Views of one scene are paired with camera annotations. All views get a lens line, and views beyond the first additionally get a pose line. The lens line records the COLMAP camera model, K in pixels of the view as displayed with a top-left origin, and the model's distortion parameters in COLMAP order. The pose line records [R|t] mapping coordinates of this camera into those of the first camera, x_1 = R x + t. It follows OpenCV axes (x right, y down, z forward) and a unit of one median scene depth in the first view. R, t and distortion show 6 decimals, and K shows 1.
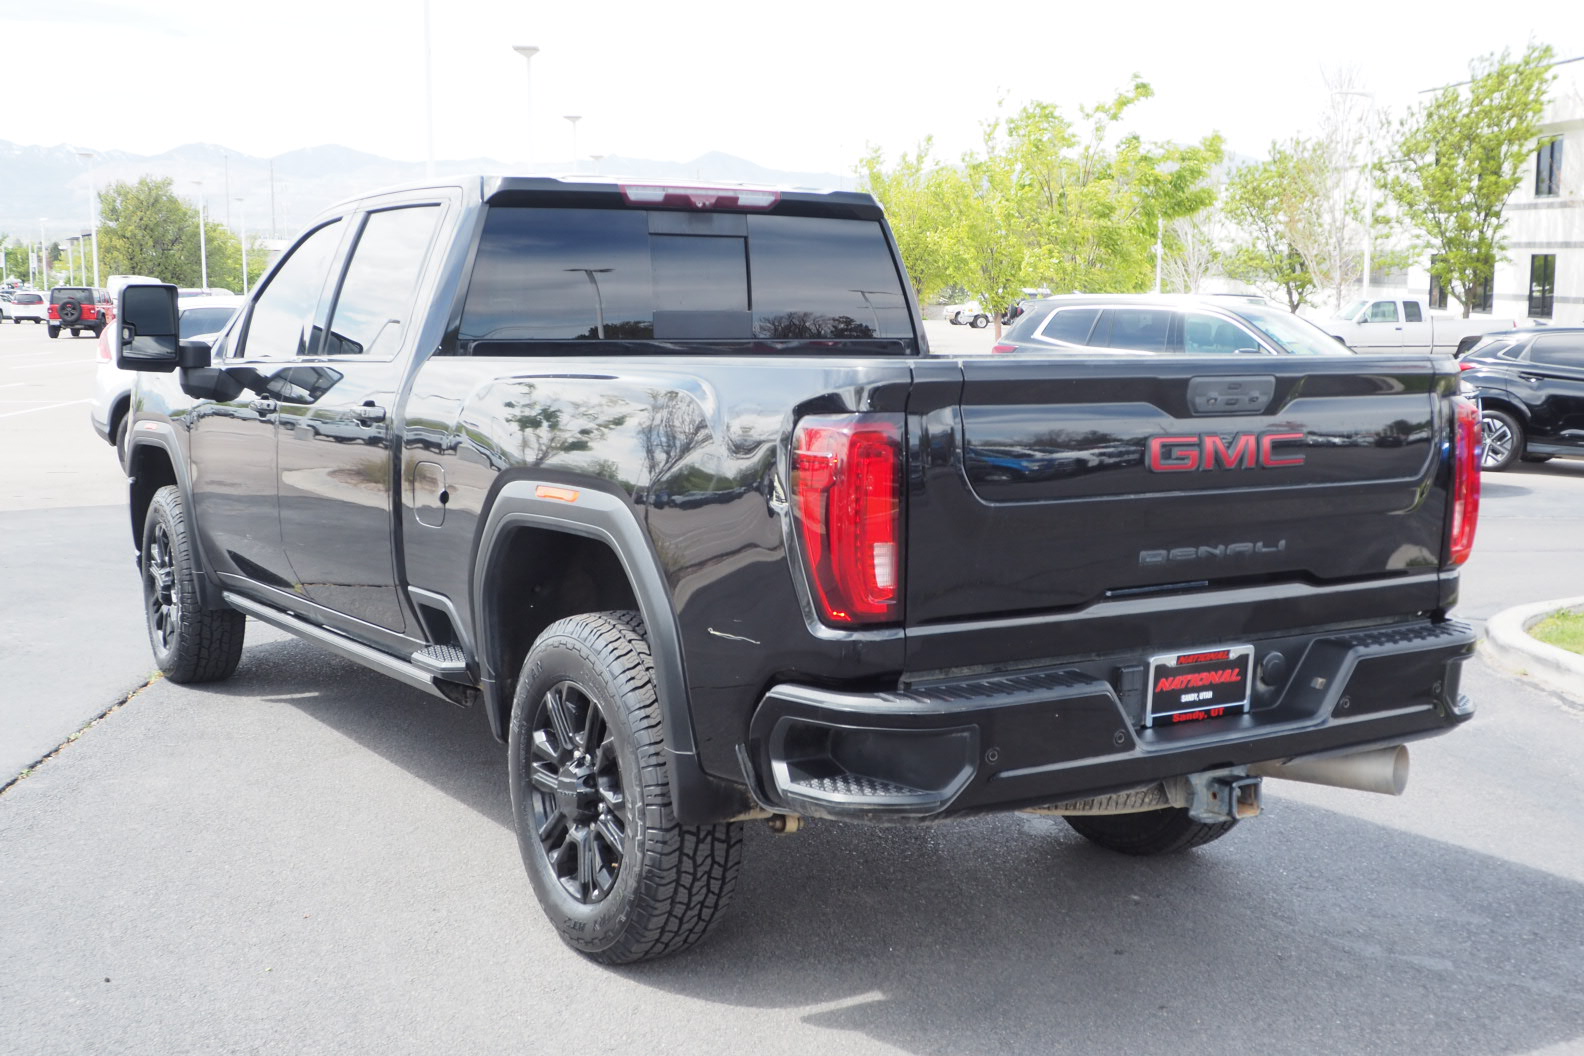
lens RADIAL K [[1749.1, 0, 803.0], [0, 1749.1, 541.2], [0, 0, 1]] dist [0.001018, 0.000000]
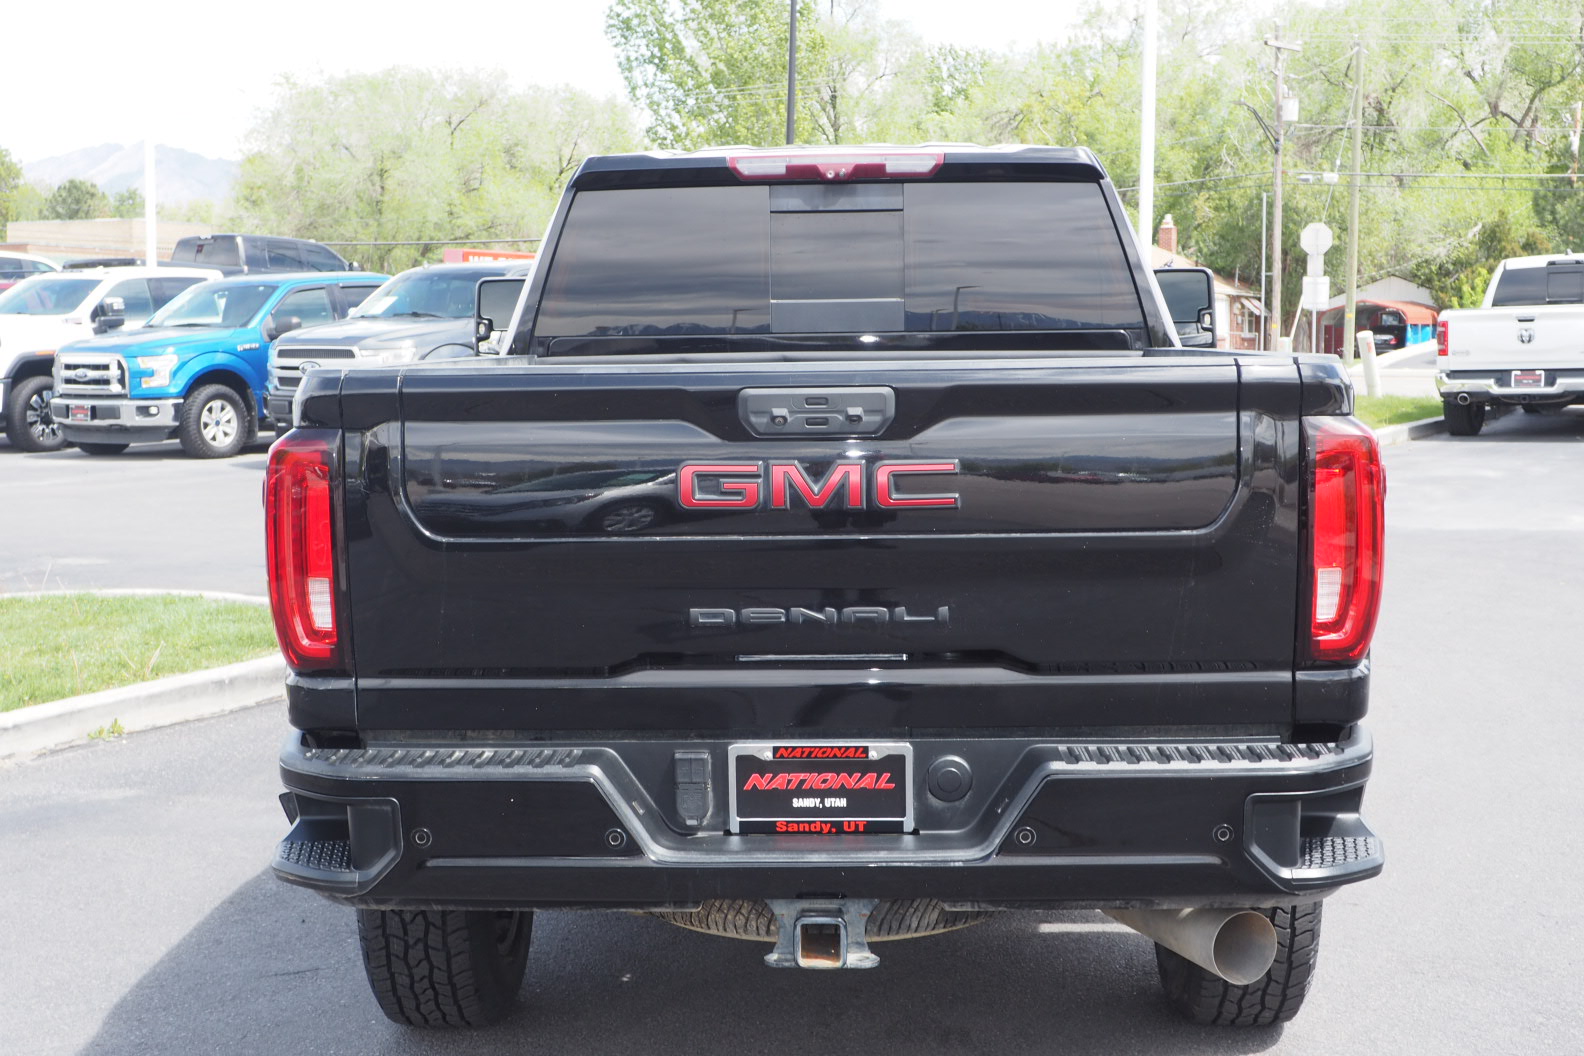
lens RADIAL K [[2009.0, 0, 790.7], [0, 2009.0, 523.6], [0, 0, 1]] dist [0.006057, 0.000000]
pose [[0.833836, 0.041627, -0.550441, 0.684460], [-0.047546, 0.998863, 0.003514, -0.035570], [0.549961, 0.023242, 0.834867, 0.248825]]
